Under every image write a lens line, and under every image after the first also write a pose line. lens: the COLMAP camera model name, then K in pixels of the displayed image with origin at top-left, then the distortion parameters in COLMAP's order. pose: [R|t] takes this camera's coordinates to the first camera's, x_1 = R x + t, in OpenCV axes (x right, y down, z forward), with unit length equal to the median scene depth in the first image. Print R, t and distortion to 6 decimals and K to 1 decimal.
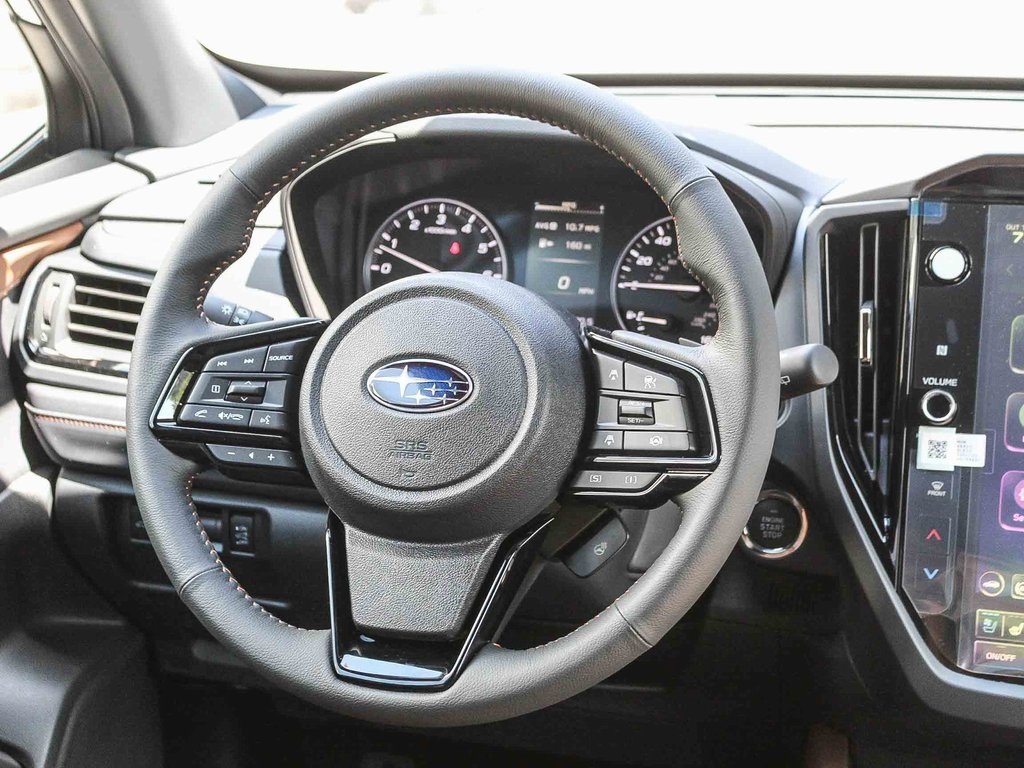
lens RADIAL K [[1776.5, 0, 512.0], [0, 1776.5, 384.0], [0, 0, 1]] dist [-0.016968, 0.000099]
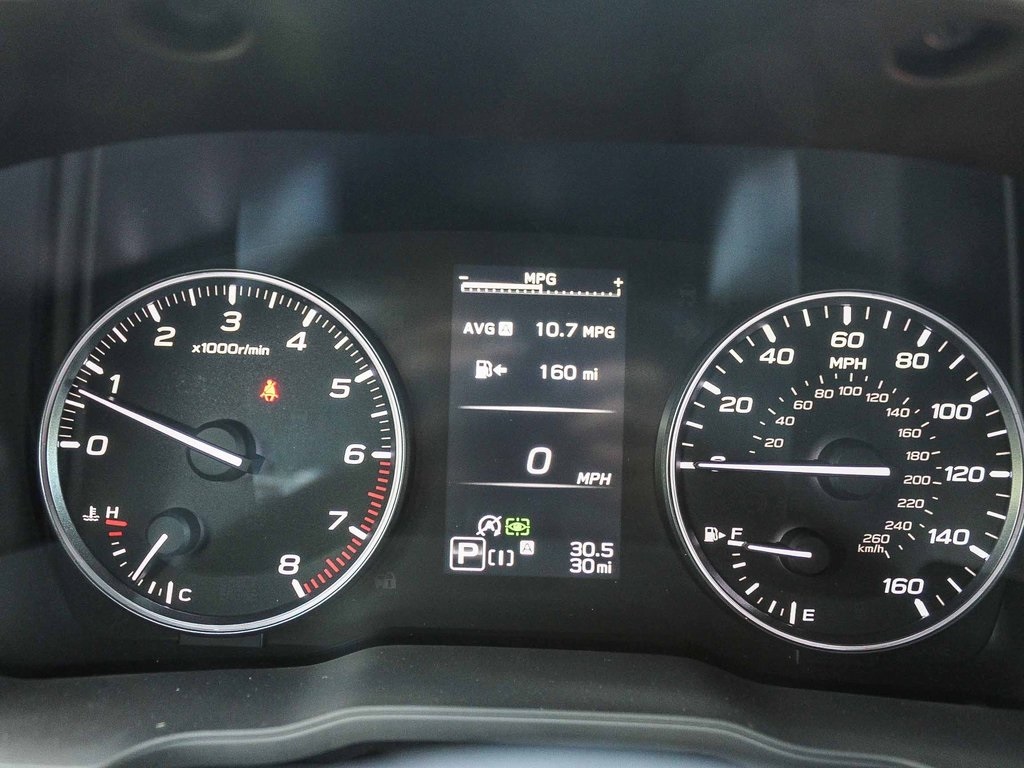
lens RADIAL K [[976.8, 0, 512.0], [0, 976.8, 384.0], [0, 0, 1]] dist [0.004108, 0.004923]
pose [[0.964265, -0.053043, 0.259577, -0.047169], [0.051844, 0.998589, 0.011466, -0.099166], [-0.259819, 0.002401, 0.965654, 0.978603]]
